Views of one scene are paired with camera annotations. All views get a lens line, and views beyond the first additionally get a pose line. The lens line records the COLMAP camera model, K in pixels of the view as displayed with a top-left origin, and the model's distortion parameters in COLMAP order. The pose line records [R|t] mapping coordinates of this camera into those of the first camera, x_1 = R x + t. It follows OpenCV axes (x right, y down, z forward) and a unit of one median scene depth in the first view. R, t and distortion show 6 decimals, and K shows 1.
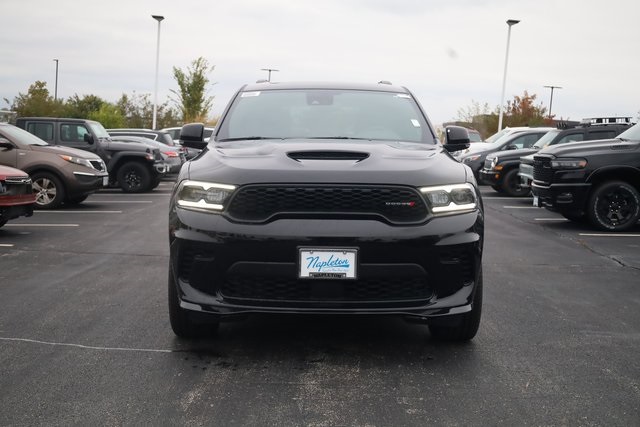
lens RADIAL K [[912.6, 0, 320.0], [0, 912.6, 213.5], [0, 0, 1]] dist [-0.020772, -0.015804]
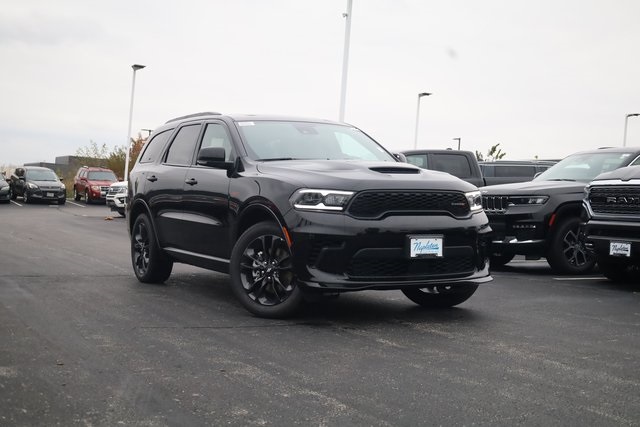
lens RADIAL K [[912.6, 0, 320.0], [0, 912.6, 213.5], [0, 0, 1]] dist [-0.020772, -0.015804]
pose [[0.882070, -0.013535, 0.470924, -0.756840], [0.035723, 0.998631, -0.038209, 0.049572], [-0.469762, 0.050525, 0.881346, -0.138069]]
